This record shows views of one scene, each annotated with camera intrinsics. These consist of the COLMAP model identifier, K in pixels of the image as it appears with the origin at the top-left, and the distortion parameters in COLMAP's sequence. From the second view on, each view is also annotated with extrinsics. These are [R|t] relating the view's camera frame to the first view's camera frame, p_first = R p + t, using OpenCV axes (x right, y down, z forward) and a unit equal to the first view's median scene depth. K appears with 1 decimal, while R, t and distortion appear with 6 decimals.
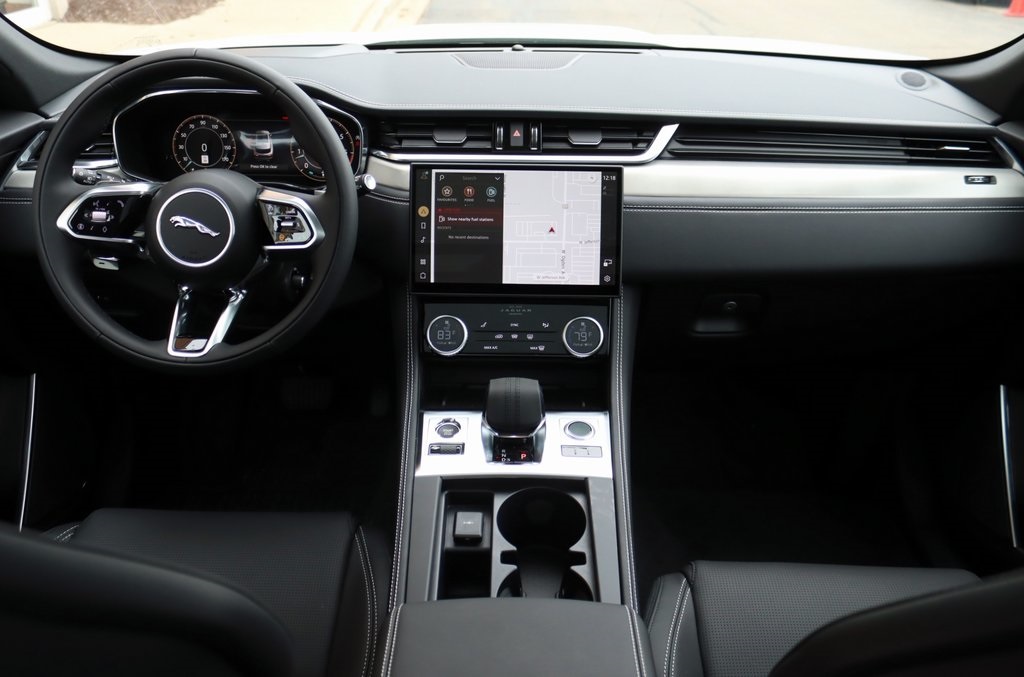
lens RADIAL K [[826.9, 0, 505.9], [0, 826.9, 340.7], [0, 0, 1]] dist [-0.015724, 0.015861]
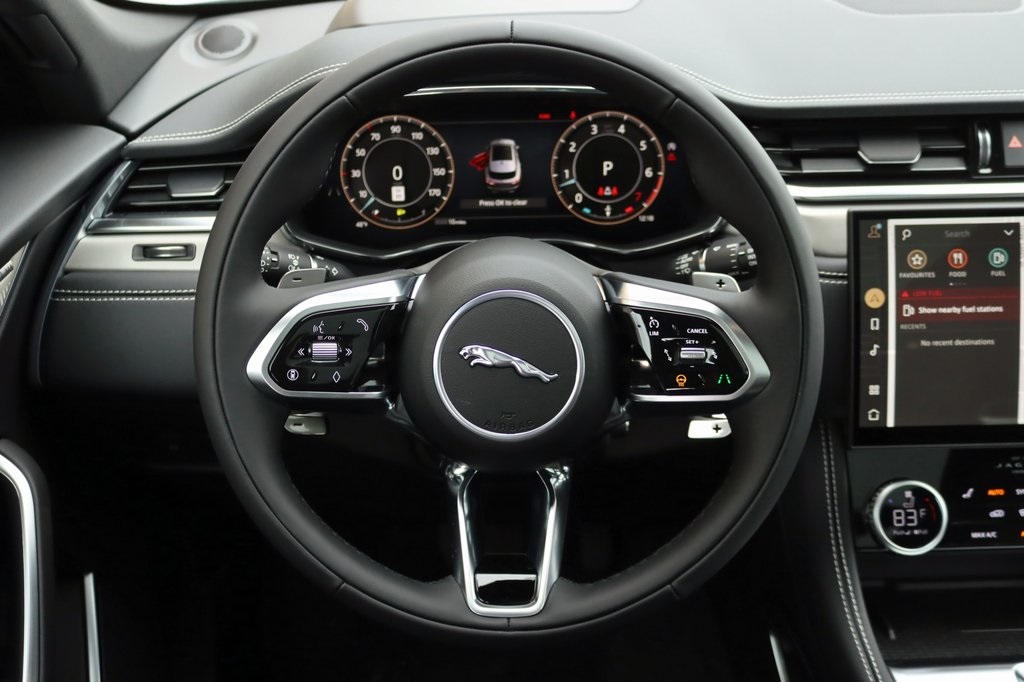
lens RADIAL K [[1138.8, 0, 497.6], [0, 1138.8, 344.0], [0, 0, 1]] dist [-0.003230, 0.000000]
pose [[0.999053, -0.038551, 0.020154, -0.360928], [0.038070, 0.998993, 0.023731, -0.152664], [-0.021048, -0.022941, 0.999515, 0.257166]]
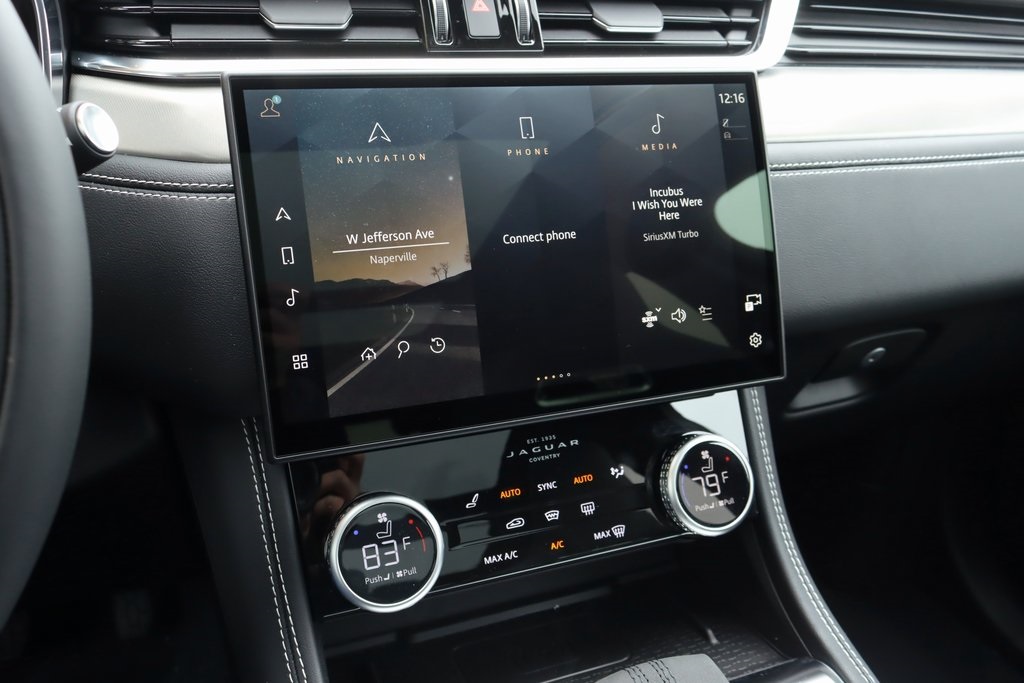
lens RADIAL K [[826.9, 0, 507.7], [0, 826.9, 344.8], [0, 0, 1]] dist [-0.015724, 0.015861]
pose [[0.927592, -0.132601, 0.349270, -0.138358], [0.142006, 0.989865, -0.001337, -0.089759], [-0.345553, 0.050839, 0.937021, 0.652492]]
